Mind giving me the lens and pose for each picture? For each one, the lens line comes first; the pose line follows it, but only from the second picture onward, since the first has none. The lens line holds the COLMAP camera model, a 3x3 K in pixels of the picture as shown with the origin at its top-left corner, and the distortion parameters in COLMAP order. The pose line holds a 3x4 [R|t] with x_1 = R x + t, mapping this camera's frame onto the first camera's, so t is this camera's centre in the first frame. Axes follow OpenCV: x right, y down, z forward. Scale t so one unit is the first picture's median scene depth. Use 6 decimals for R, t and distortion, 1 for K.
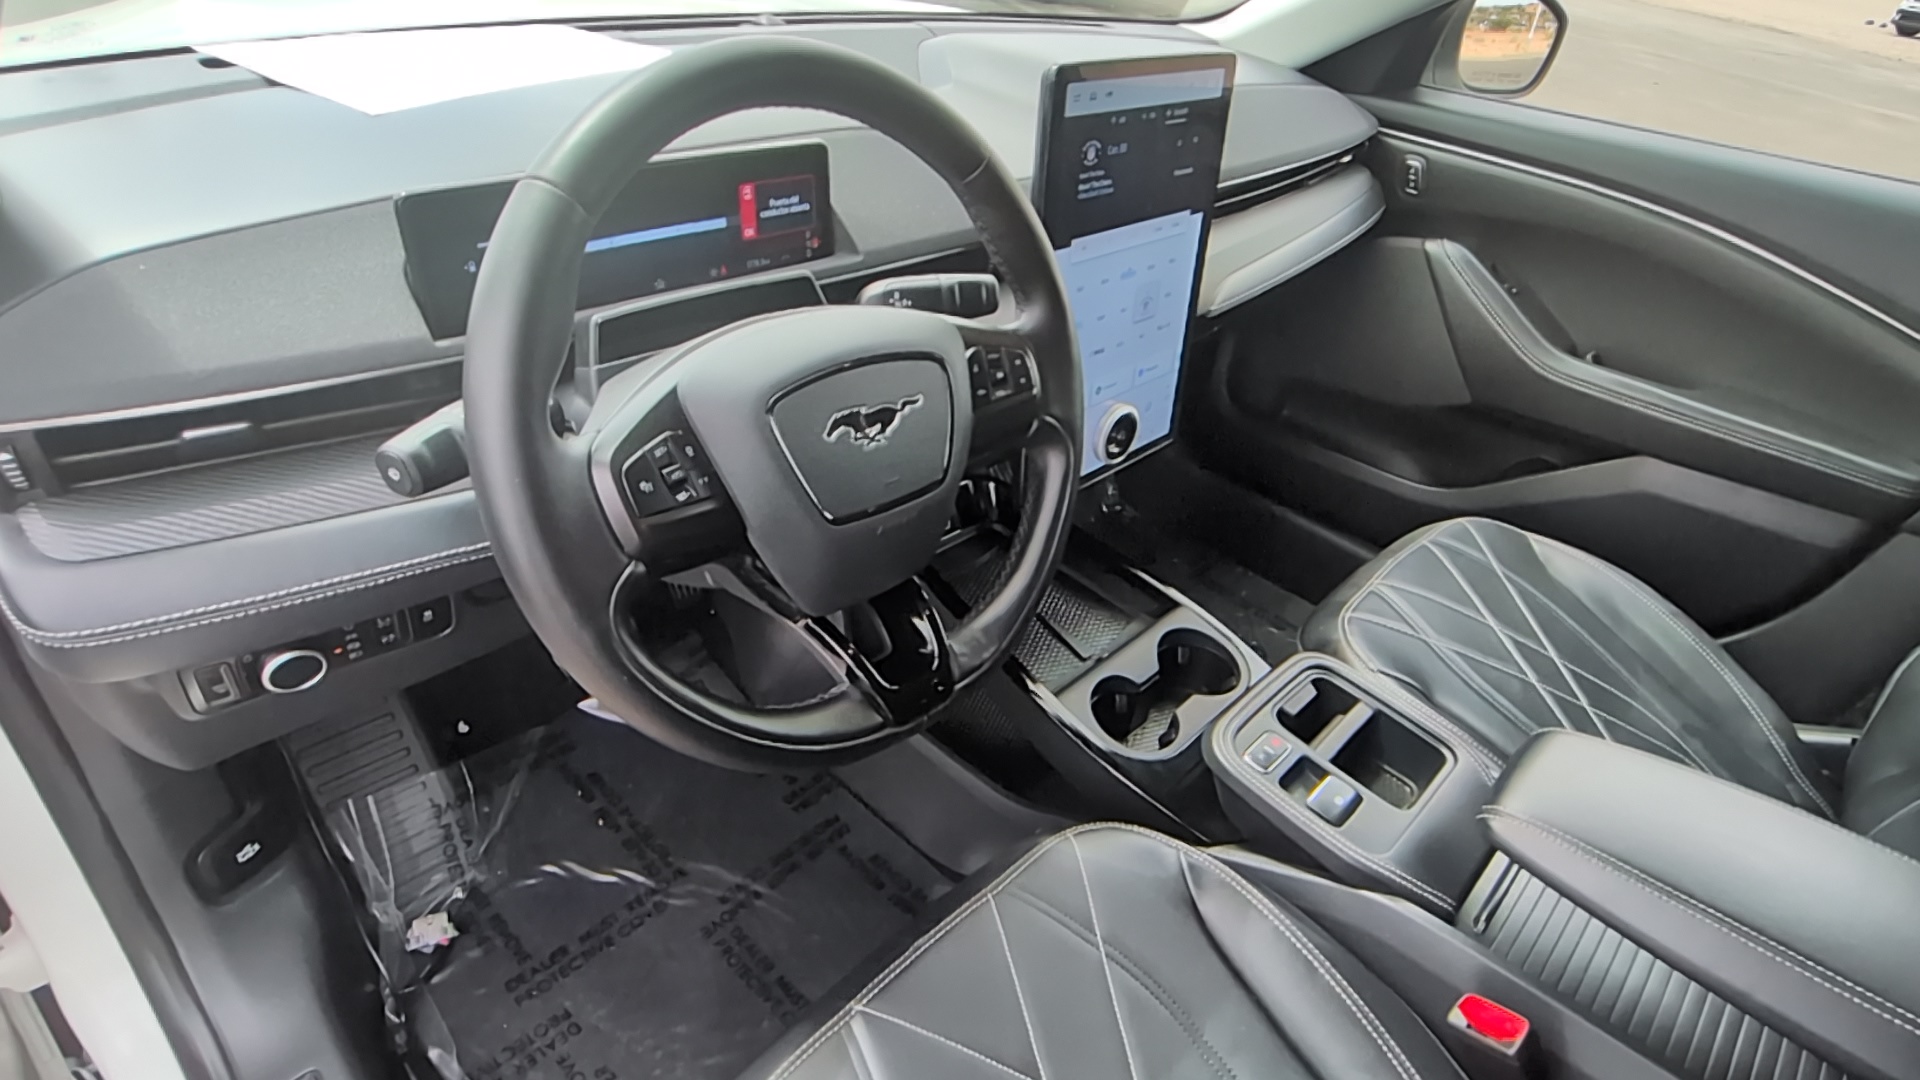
lens RADIAL K [[982.9, 0, 960.0], [0, 982.9, 540.0], [0, 0, 1]] dist [-0.002962, 0.000206]
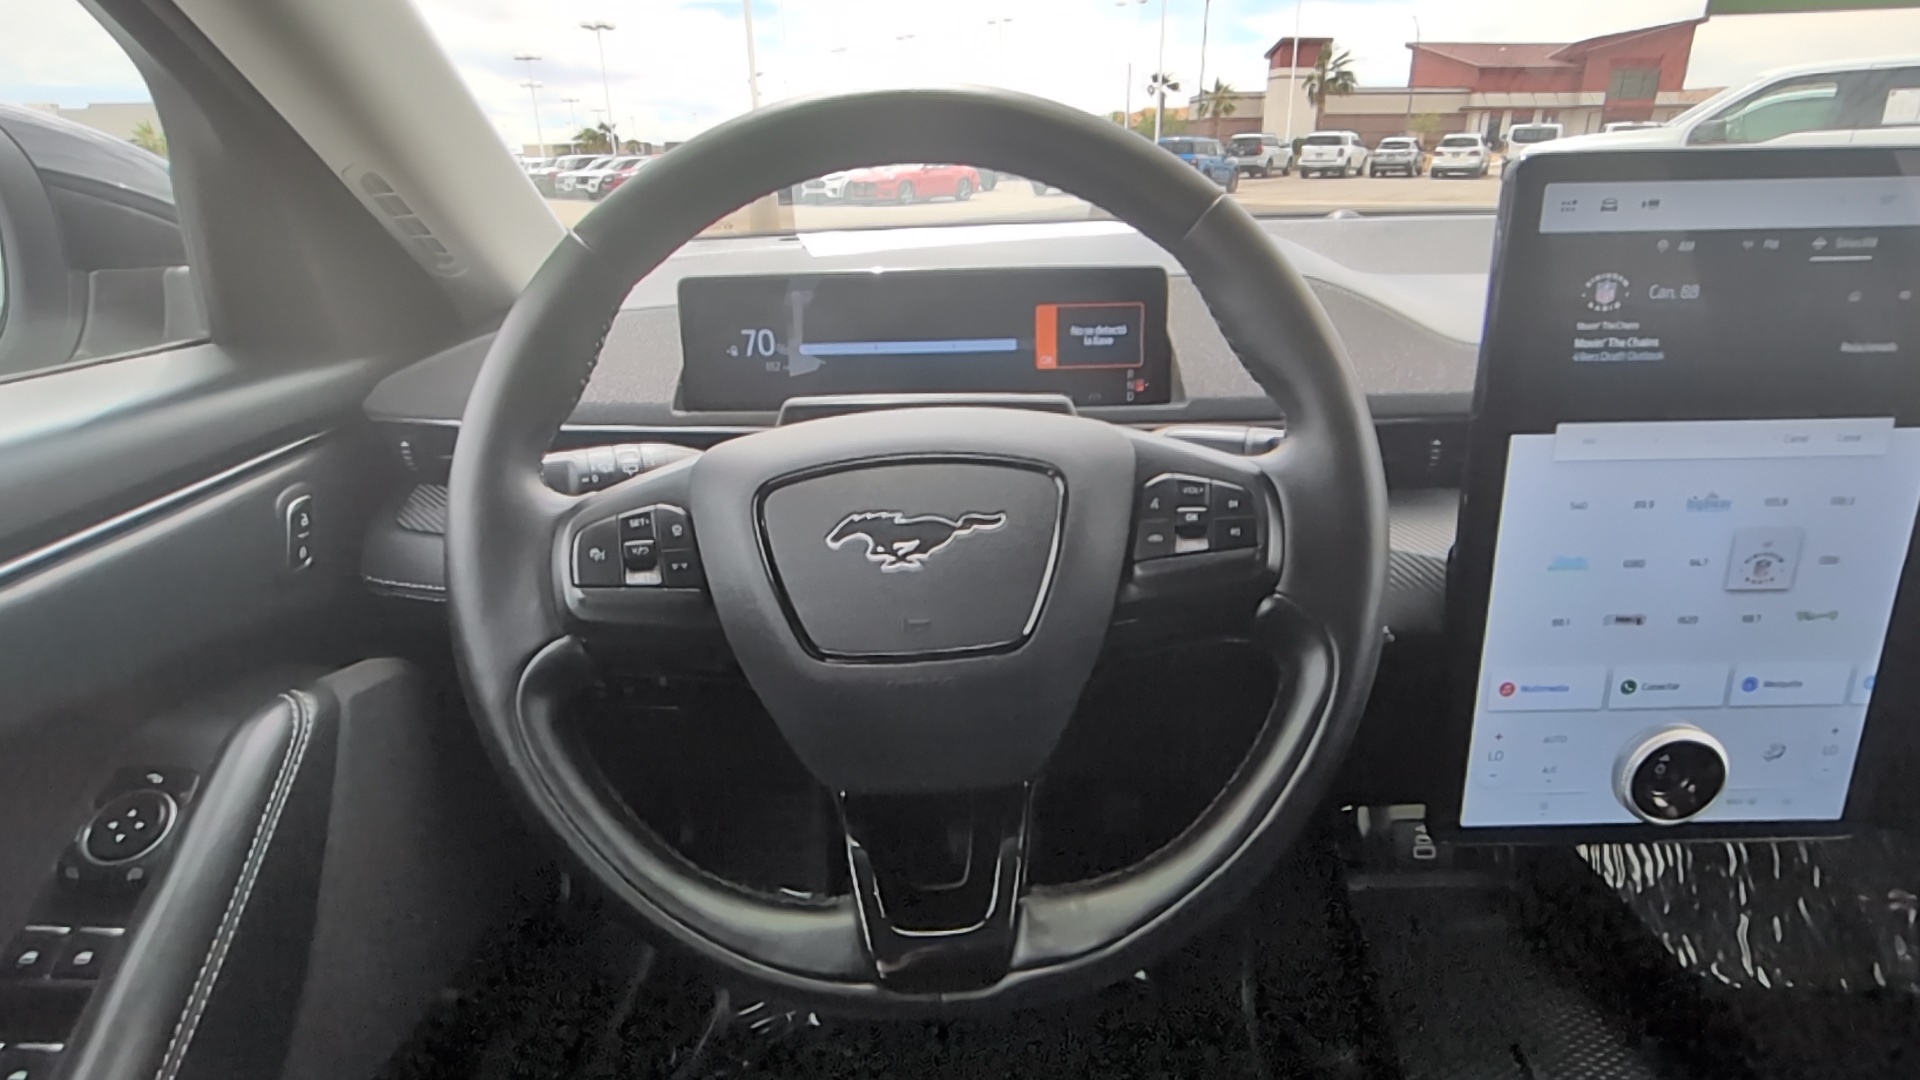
lens RADIAL K [[982.9, 0, 960.0], [0, 982.9, 540.0], [0, 0, 1]] dist [-0.002962, 0.000206]
pose [[0.700458, 0.145640, -0.698675, 0.303014], [-0.334154, 0.931951, -0.140740, -0.018006], [0.630634, 0.332048, 0.701459, 0.344554]]
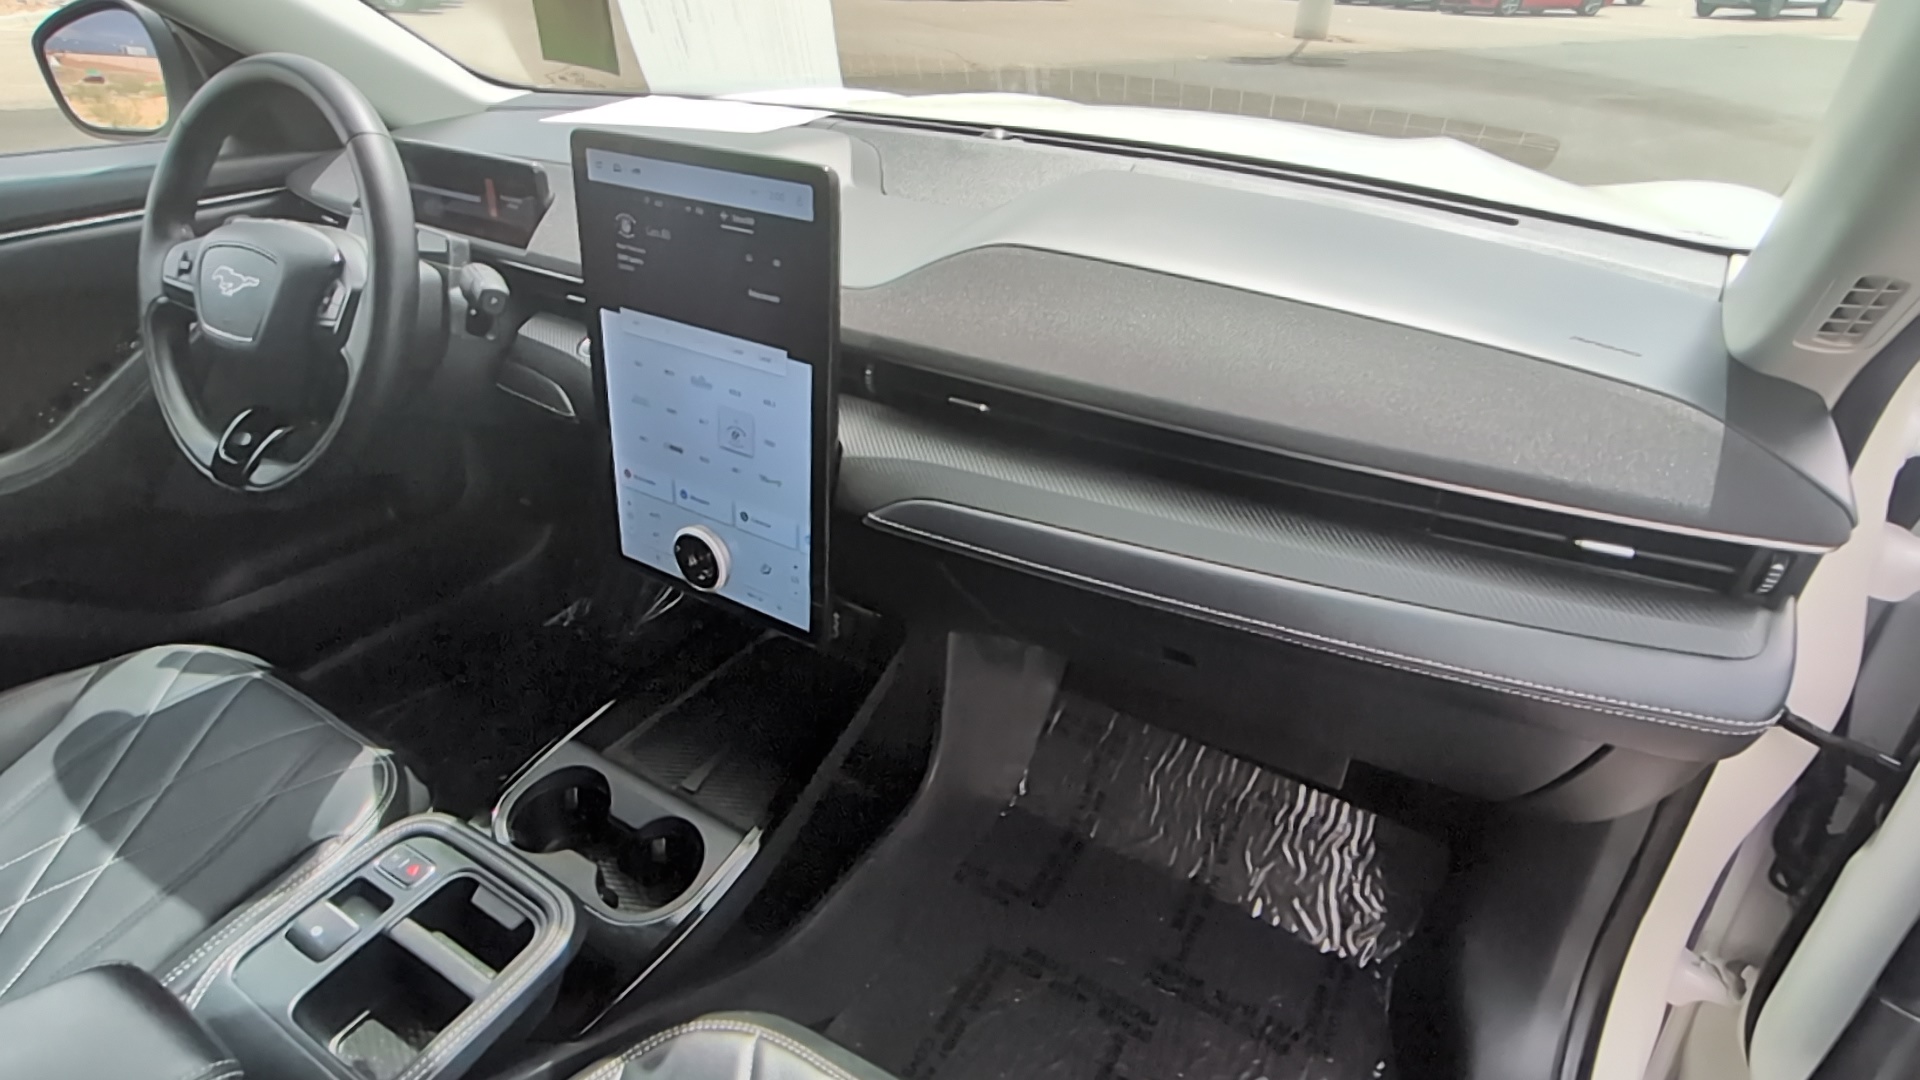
lens RADIAL K [[982.9, 0, 960.0], [0, 982.9, 540.0], [0, 0, 1]] dist [-0.002962, 0.000206]
pose [[0.234739, 0.423647, -0.874883, 1.183694], [-0.560830, 0.794152, 0.234078, -0.553747], [0.793957, 0.435713, 0.424013, 0.973608]]
